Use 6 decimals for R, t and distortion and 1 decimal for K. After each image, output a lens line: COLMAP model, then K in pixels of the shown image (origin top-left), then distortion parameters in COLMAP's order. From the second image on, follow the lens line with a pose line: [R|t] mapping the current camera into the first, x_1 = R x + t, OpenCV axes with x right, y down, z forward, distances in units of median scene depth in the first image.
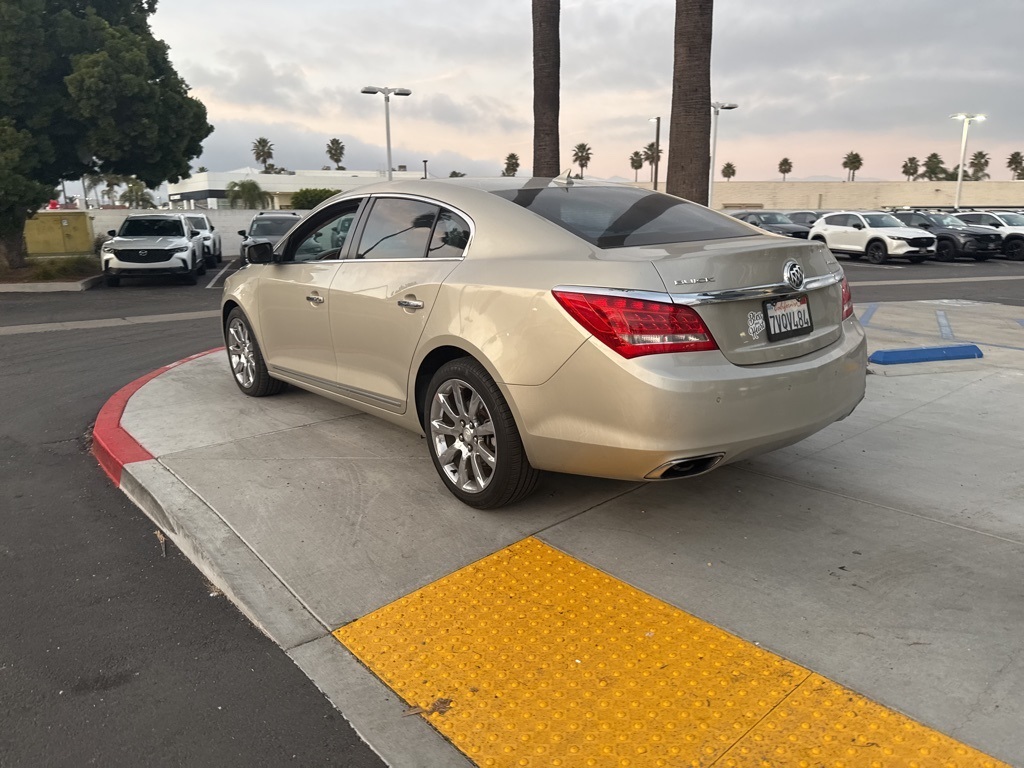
lens RADIAL K [[728.5, 0, 507.7], [0, 728.5, 384.0], [0, 0, 1]] dist [0.022460, -0.027418]
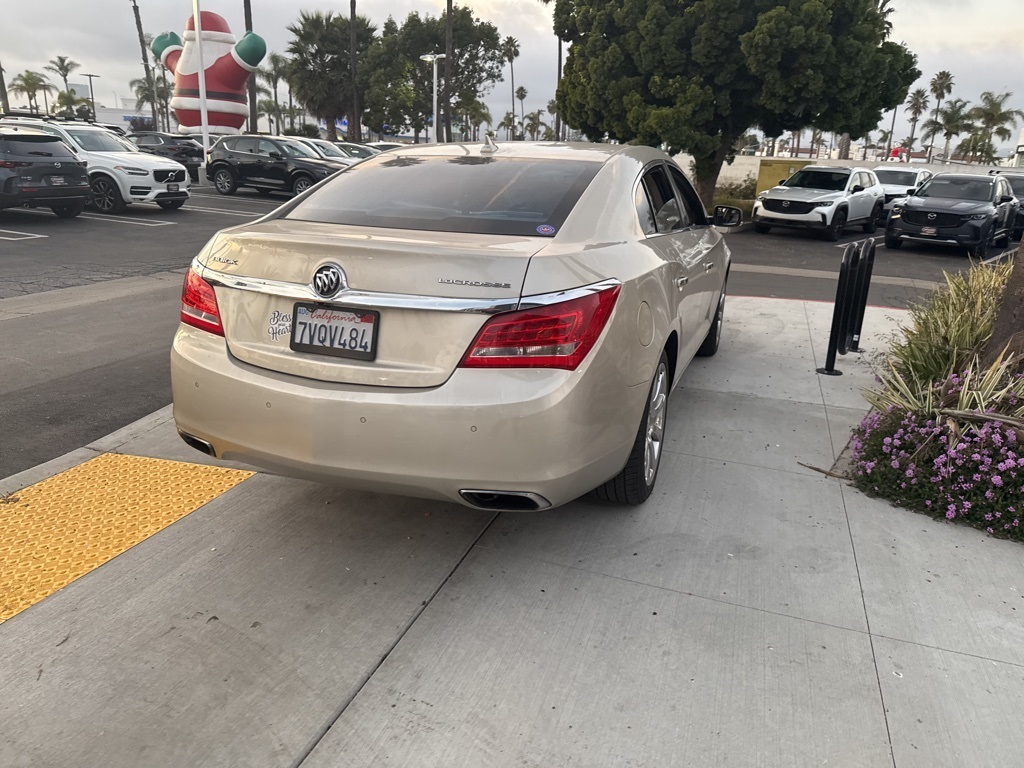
lens RADIAL K [[733.2, 0, 506.0], [0, 733.2, 374.6], [0, 0, 1]] dist [0.013847, -0.013796]
pose [[0.501456, 0.281556, -0.818088, 0.810176], [-0.238451, 0.953921, 0.182144, -0.167309], [0.831675, 0.103736, 0.545487, 0.506378]]
